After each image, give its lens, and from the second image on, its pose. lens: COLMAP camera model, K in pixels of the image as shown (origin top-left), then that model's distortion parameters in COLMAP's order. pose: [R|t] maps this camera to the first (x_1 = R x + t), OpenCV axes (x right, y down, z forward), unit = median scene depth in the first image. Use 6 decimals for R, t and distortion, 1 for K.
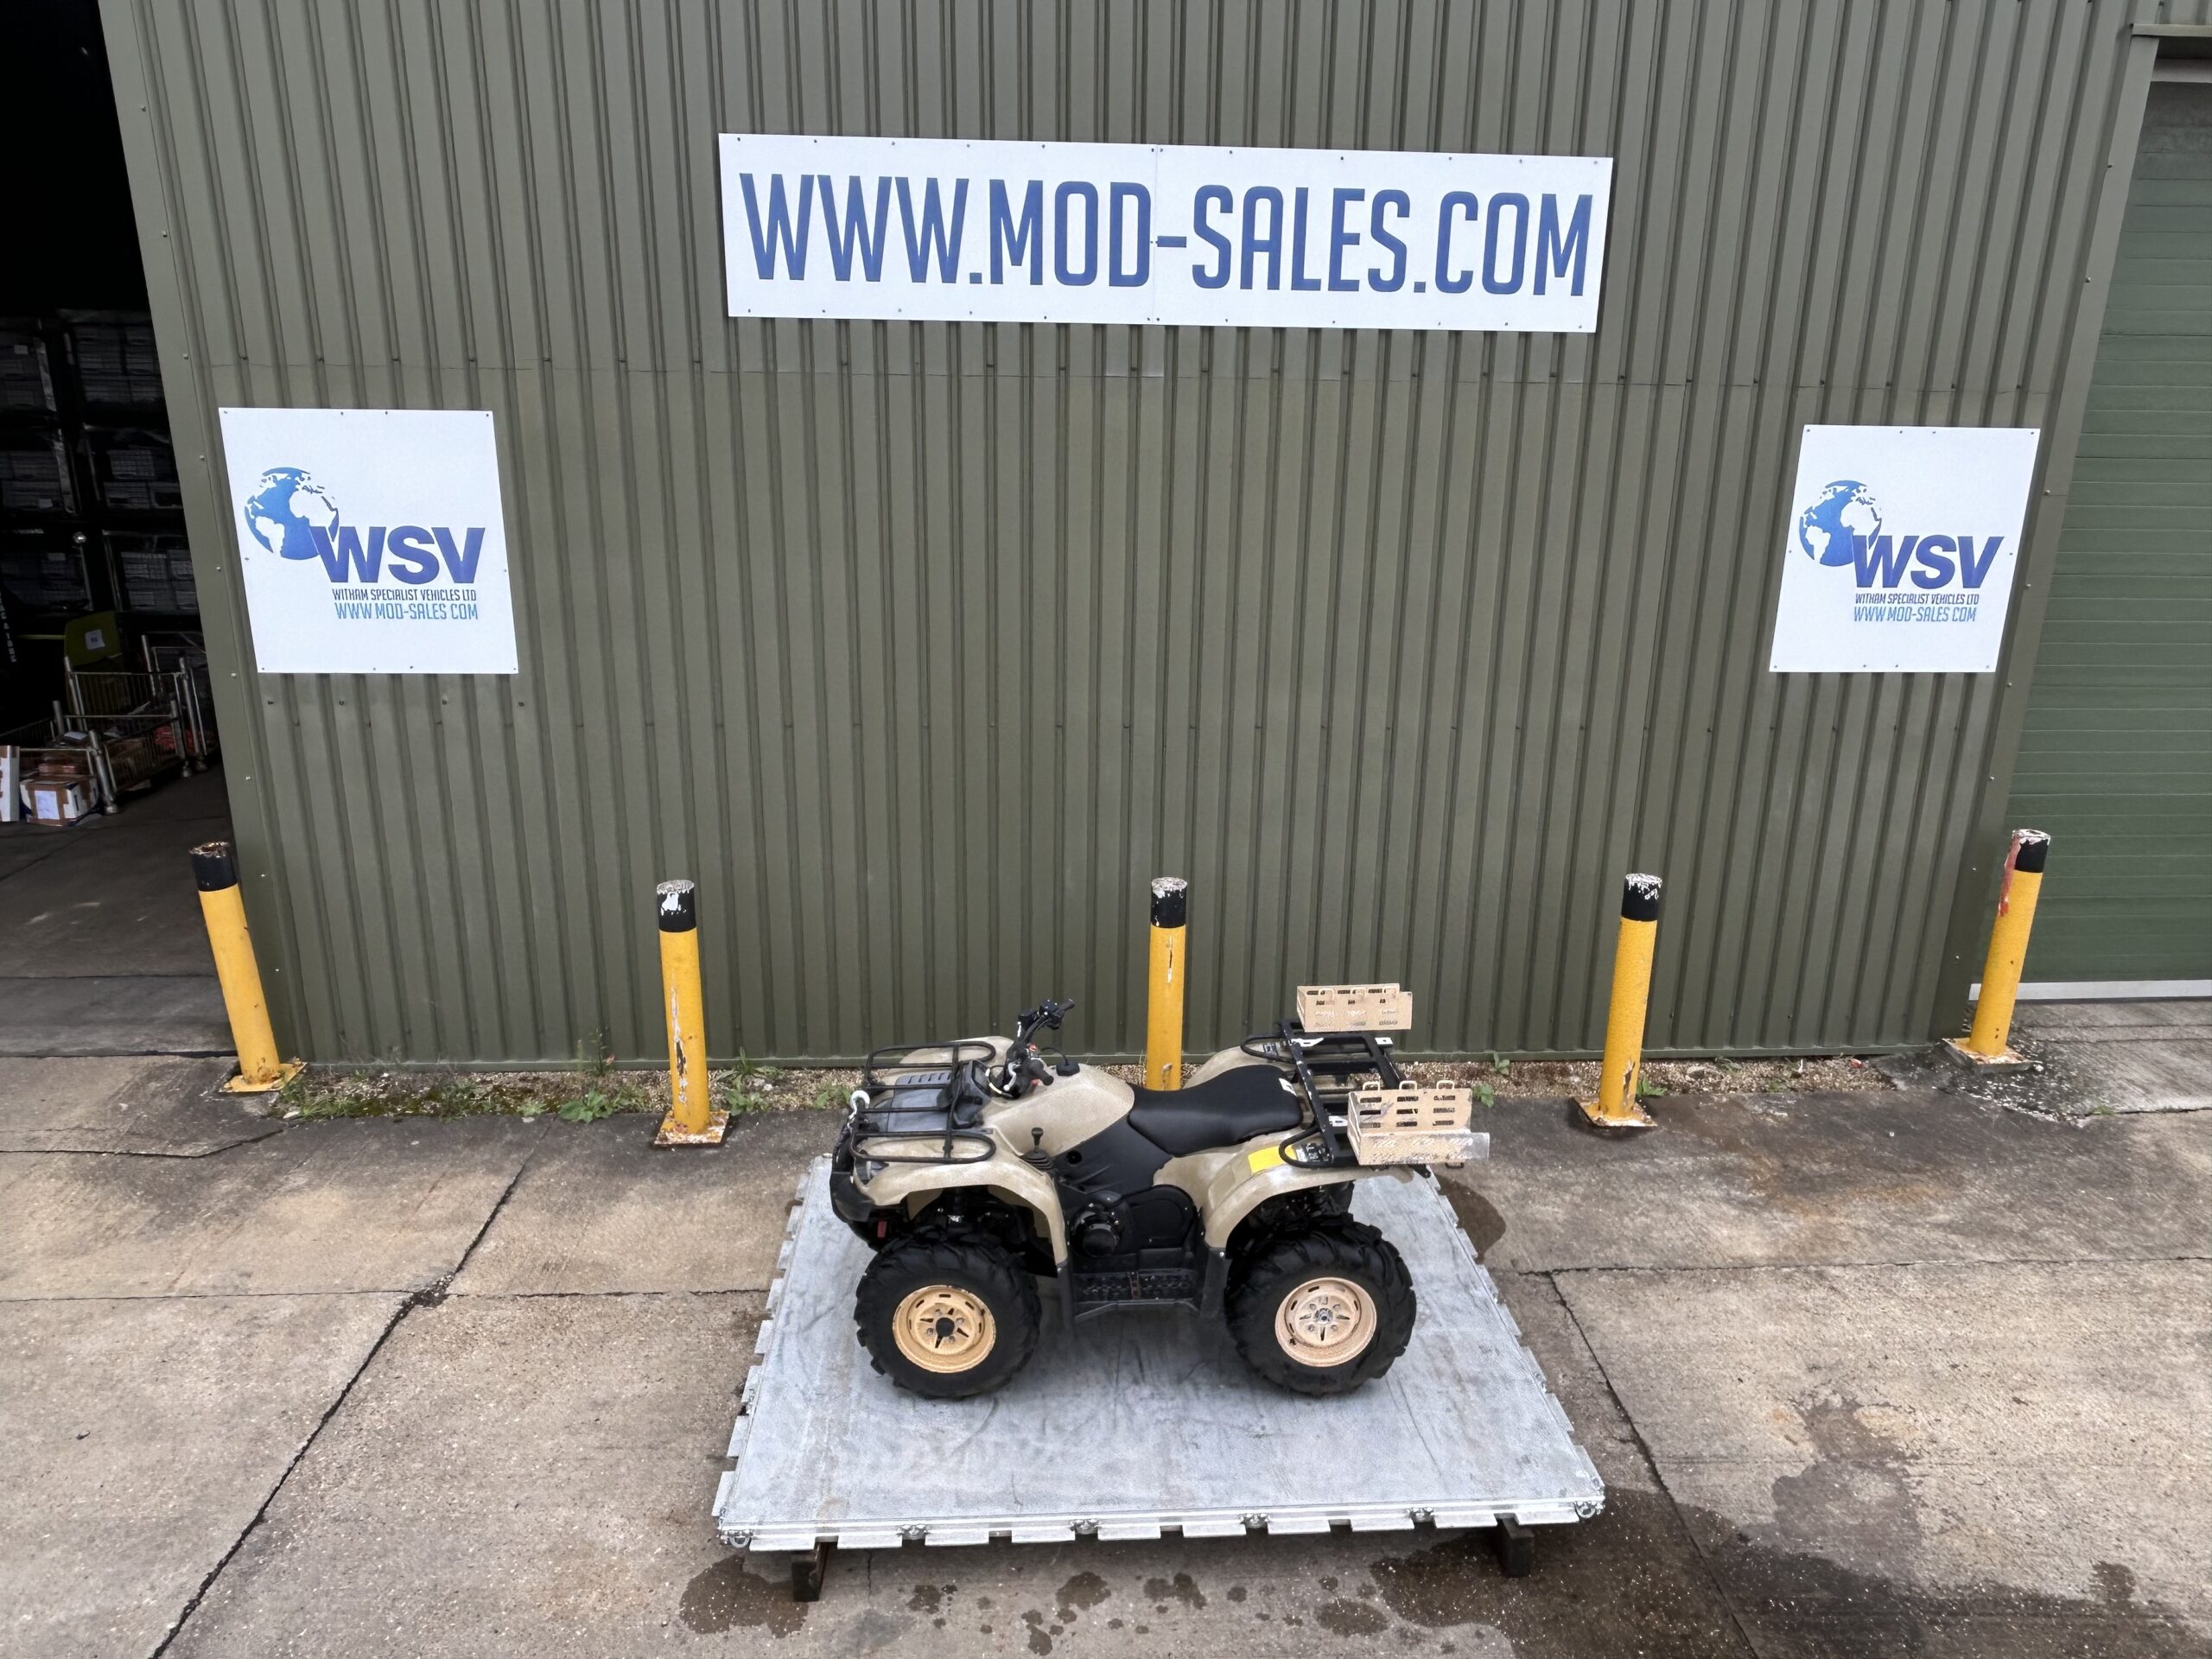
lens RADIAL K [[1439.0, 0, 1105.5], [0, 1439.0, 822.9], [0, 0, 1]] dist [0.012876, -0.032048]
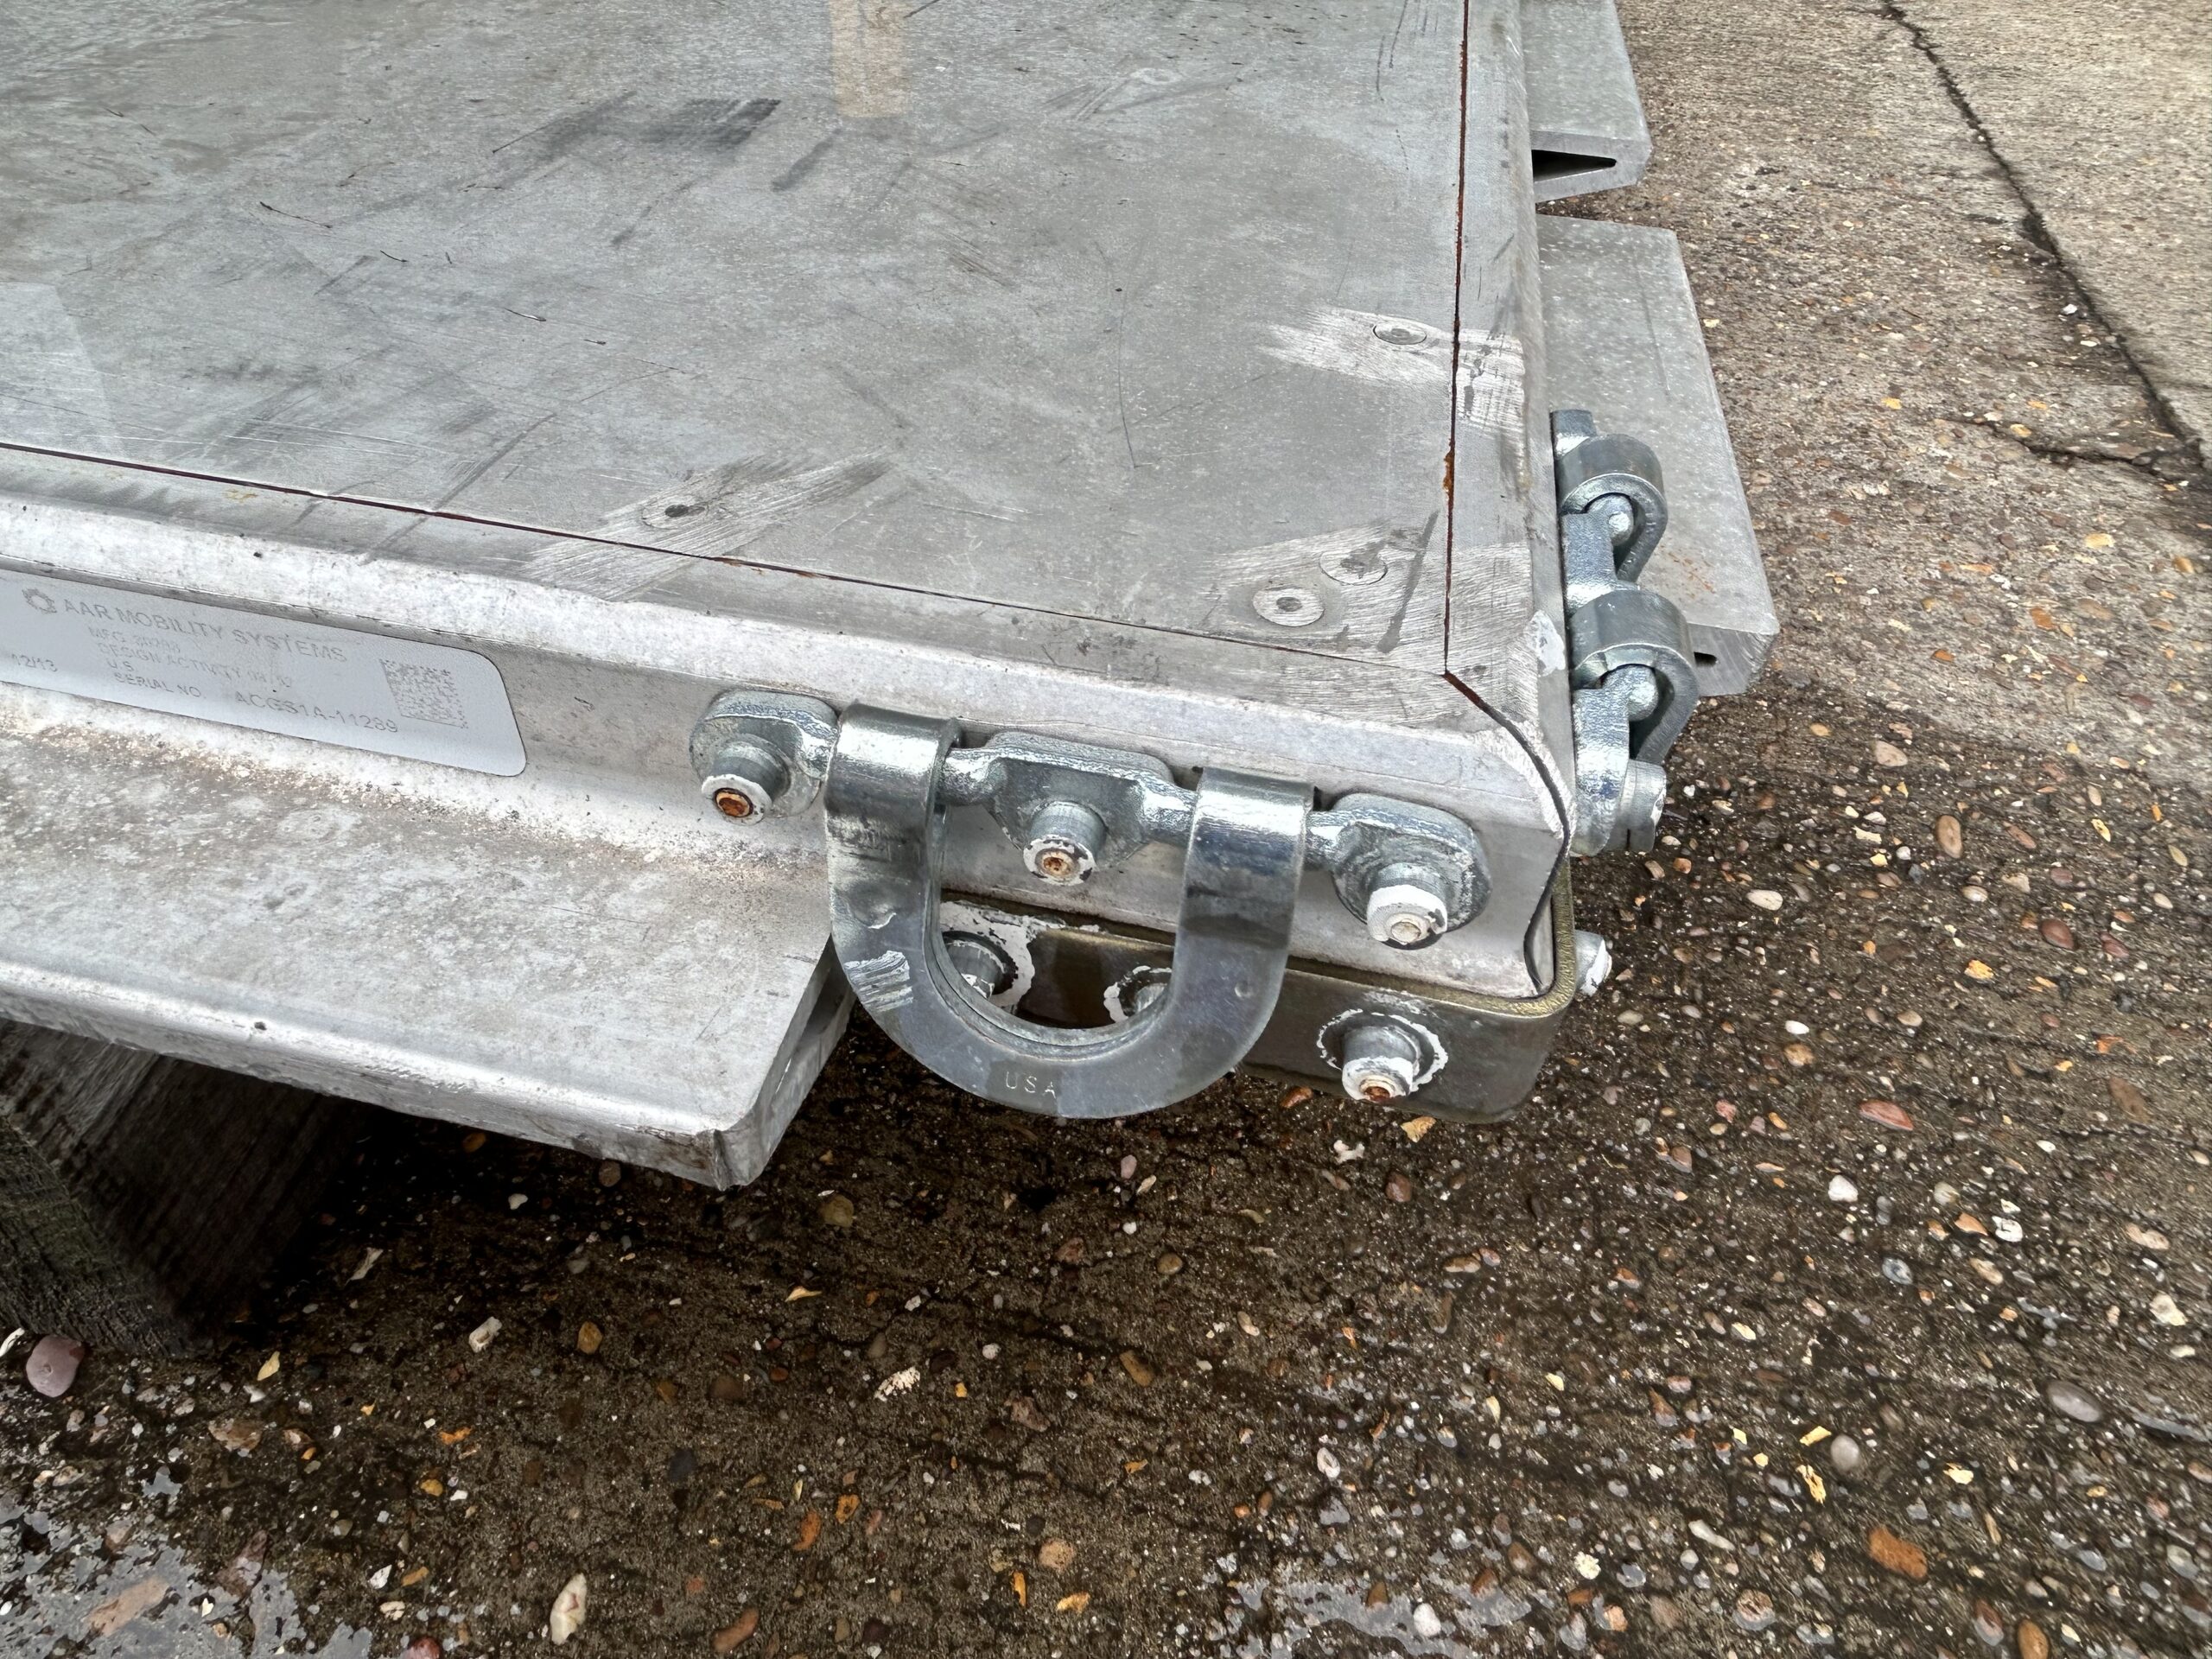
lens RADIAL K [[1375.5, 0, 1106.0], [0, 1375.5, 829.5], [0, 0, 1]] dist [0.006502, -0.001125]
pose [[0.965638, 0.201788, -0.163780, 0.252382], [-0.102700, 0.875182, 0.472768, 0.340116], [0.238737, -0.439703, 0.865833, 0.711697]]
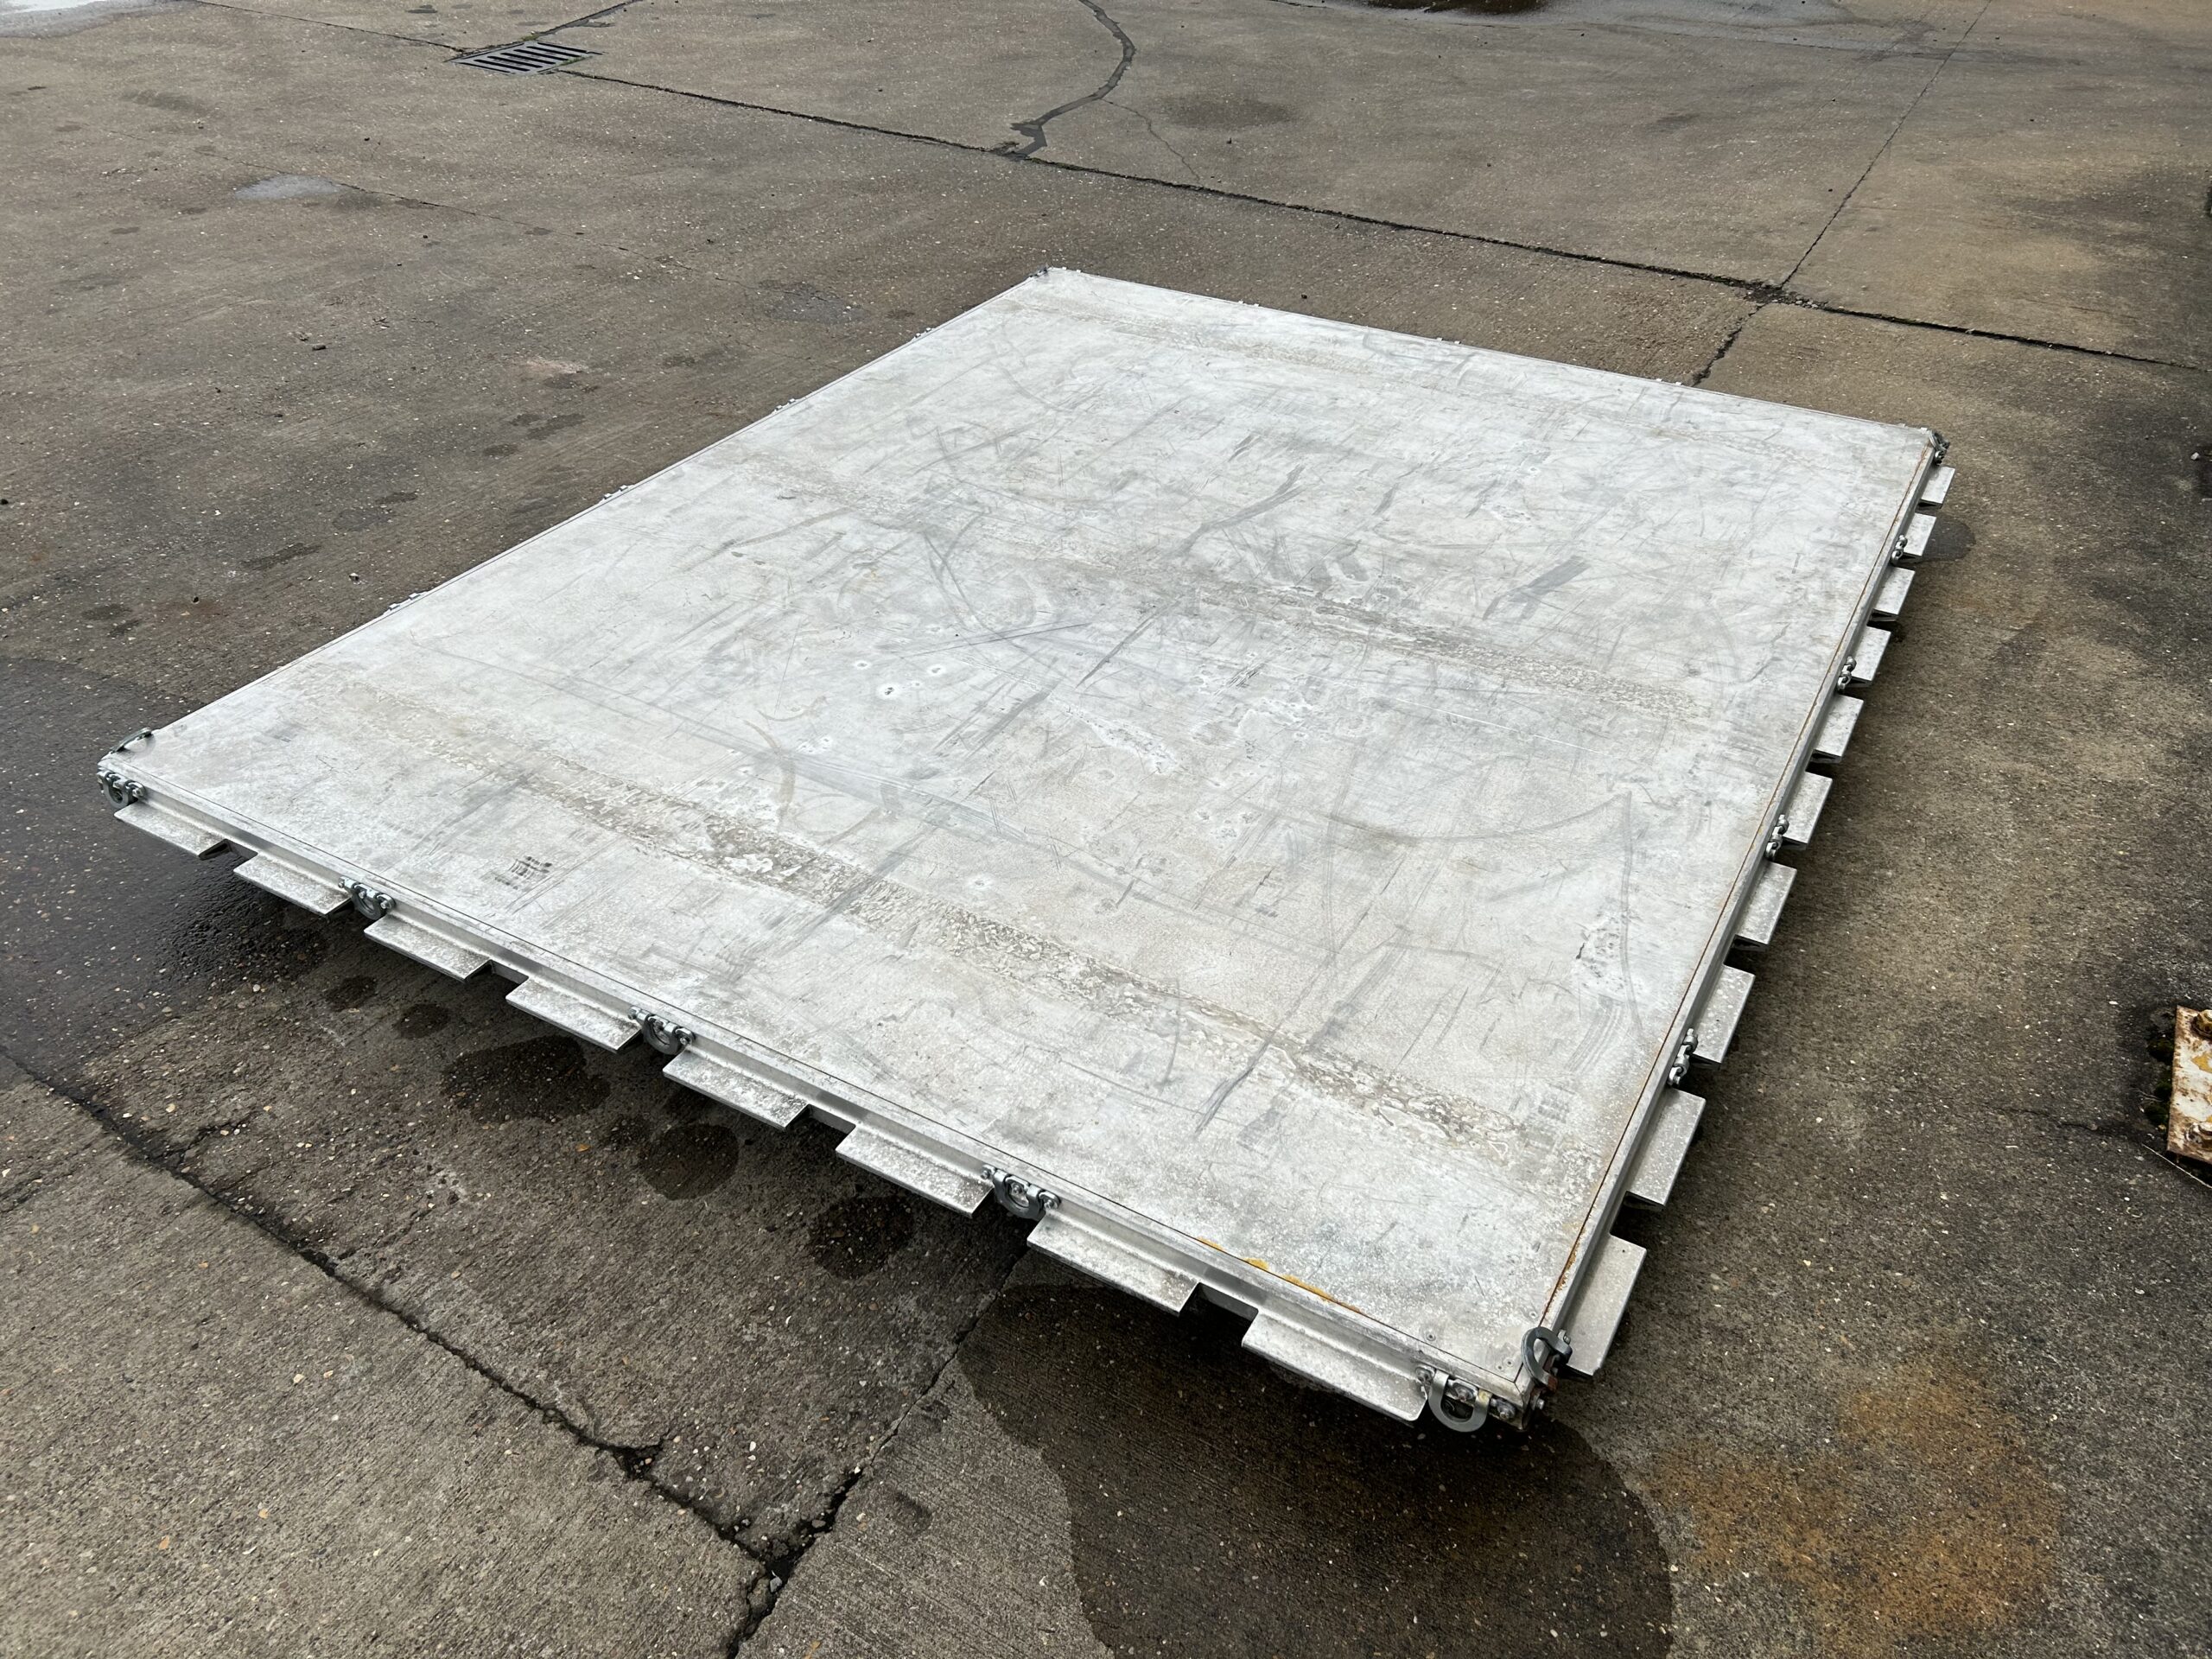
lens RADIAL K [[1663.0, 0, 1106.0], [0, 1663.0, 829.5], [0, 0, 1]] dist [0.038392, -0.035548]
pose [[-0.549786, 0.475227, -0.686946, 0.408980], [-0.252665, 0.689251, 0.679038, 0.020924], [0.796176, 0.546893, -0.258868, 1.042099]]
